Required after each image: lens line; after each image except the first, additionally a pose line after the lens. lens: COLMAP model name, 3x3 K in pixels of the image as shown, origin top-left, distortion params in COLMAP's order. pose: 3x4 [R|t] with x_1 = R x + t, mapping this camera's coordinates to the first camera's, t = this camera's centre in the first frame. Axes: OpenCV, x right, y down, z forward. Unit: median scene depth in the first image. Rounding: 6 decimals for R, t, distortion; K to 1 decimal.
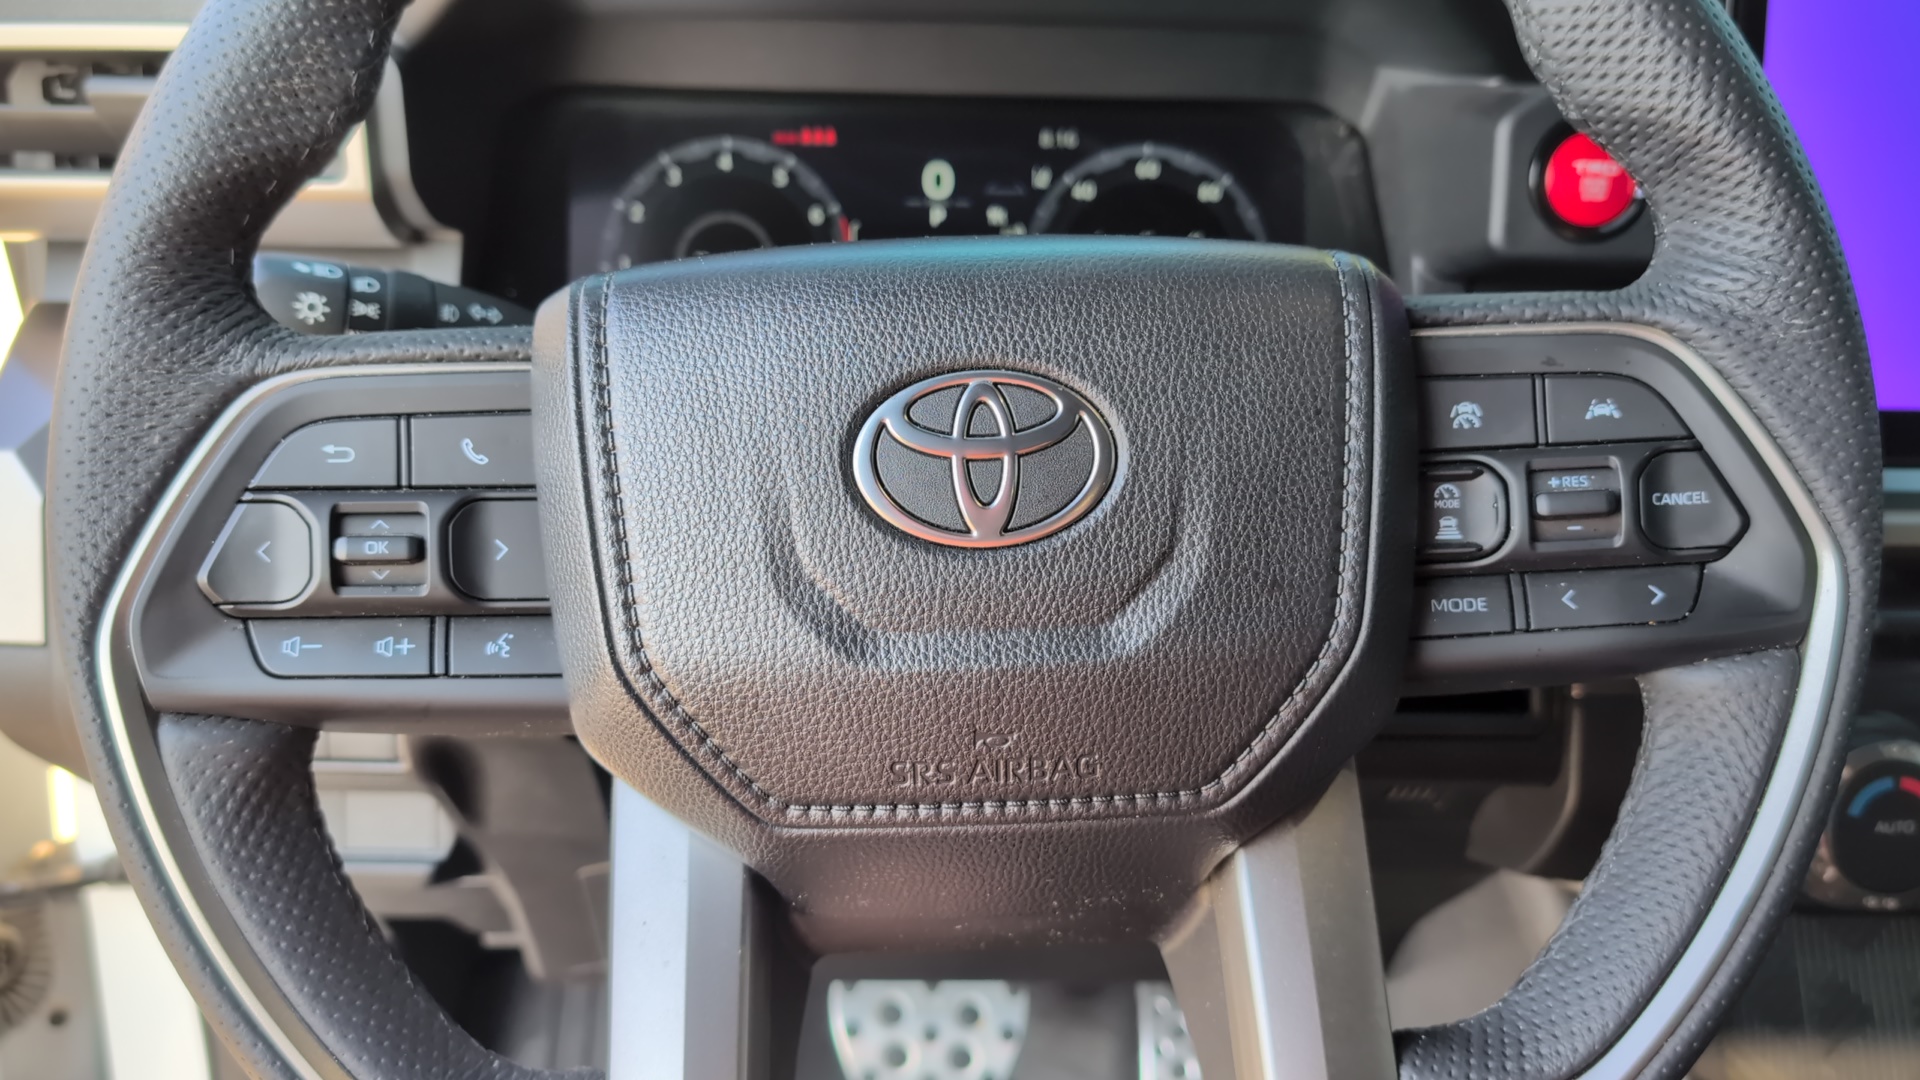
lens RADIAL K [[1643.2, 0, 960.0], [0, 1643.2, 540.0], [0, 0, 1]] dist [0.008367, 0.005884]
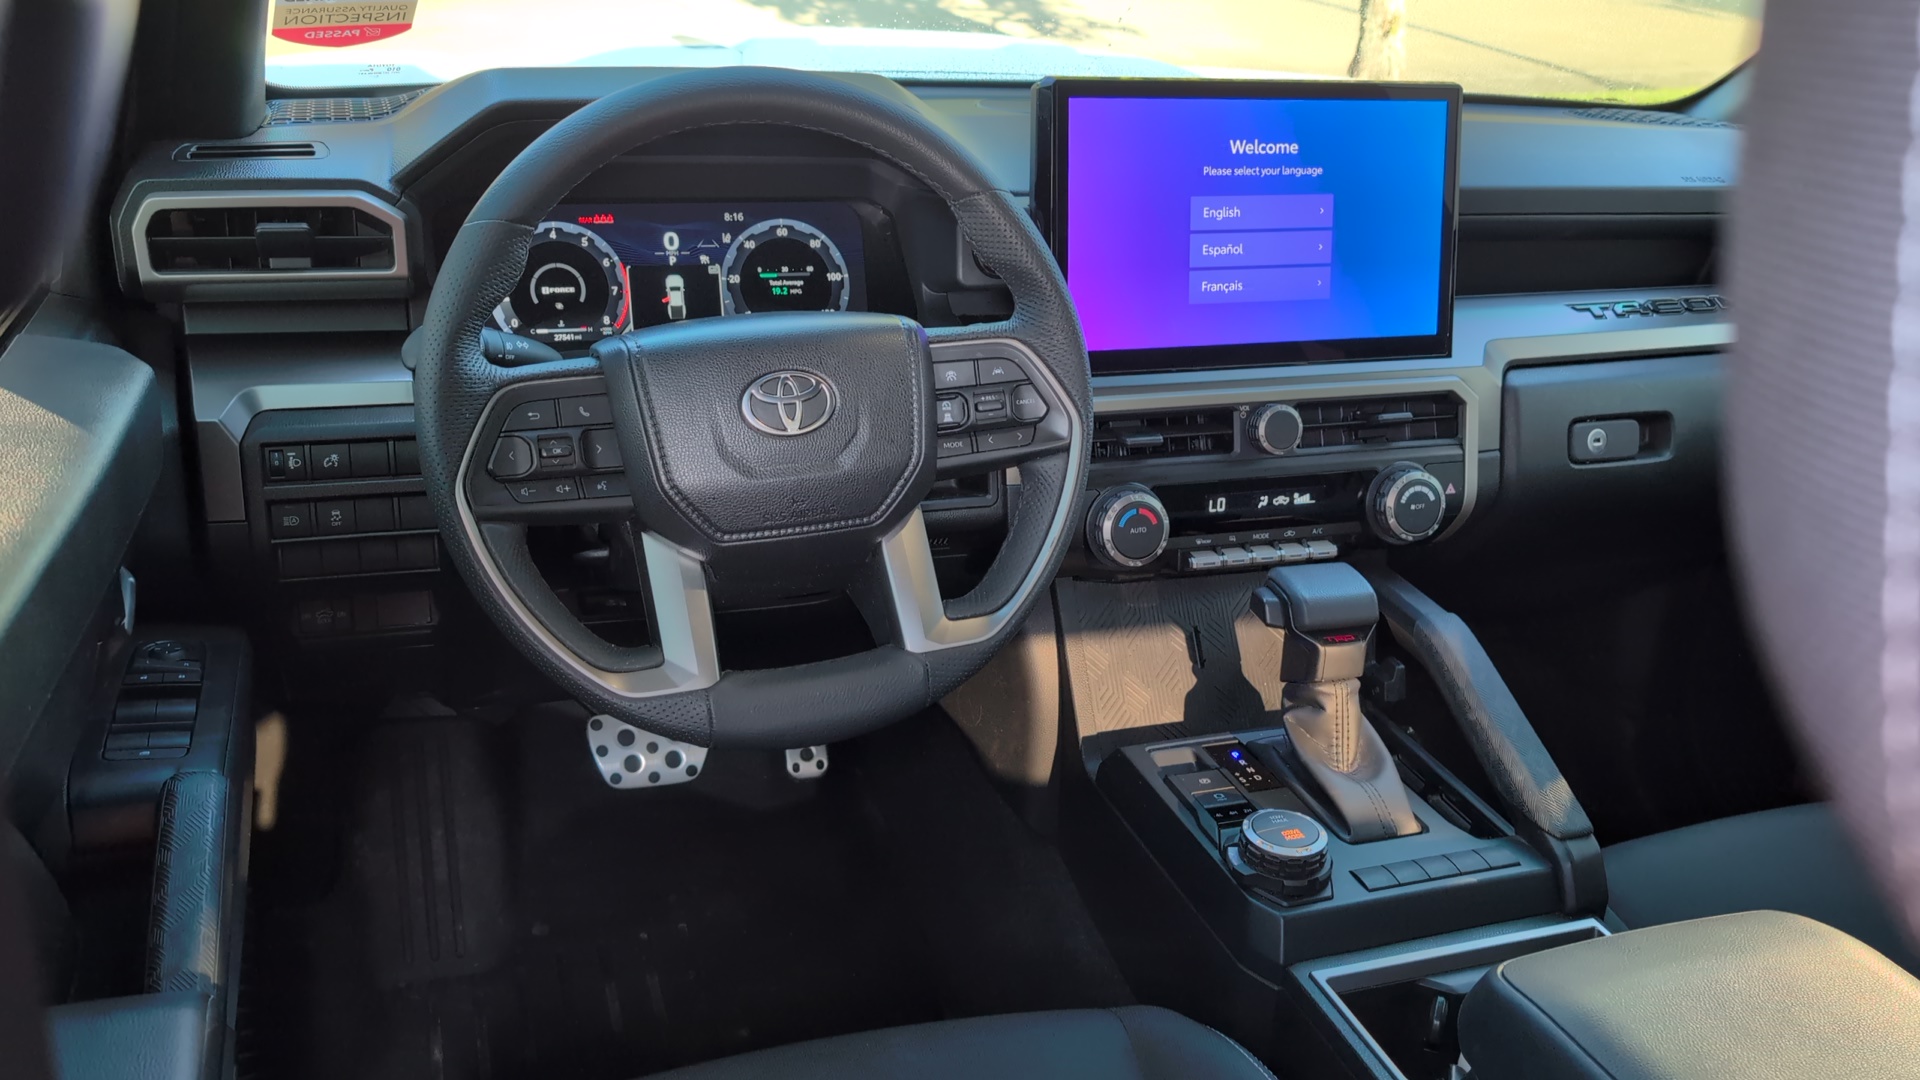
lens RADIAL K [[1643.2, 0, 960.0], [0, 1643.2, 540.0], [0, 0, 1]] dist [0.008367, 0.005884]
pose [[0.953446, -0.084703, 0.289424, -0.280513], [0.063233, 0.994561, 0.082761, -0.016879], [-0.294860, -0.060607, 0.953617, -0.927178]]
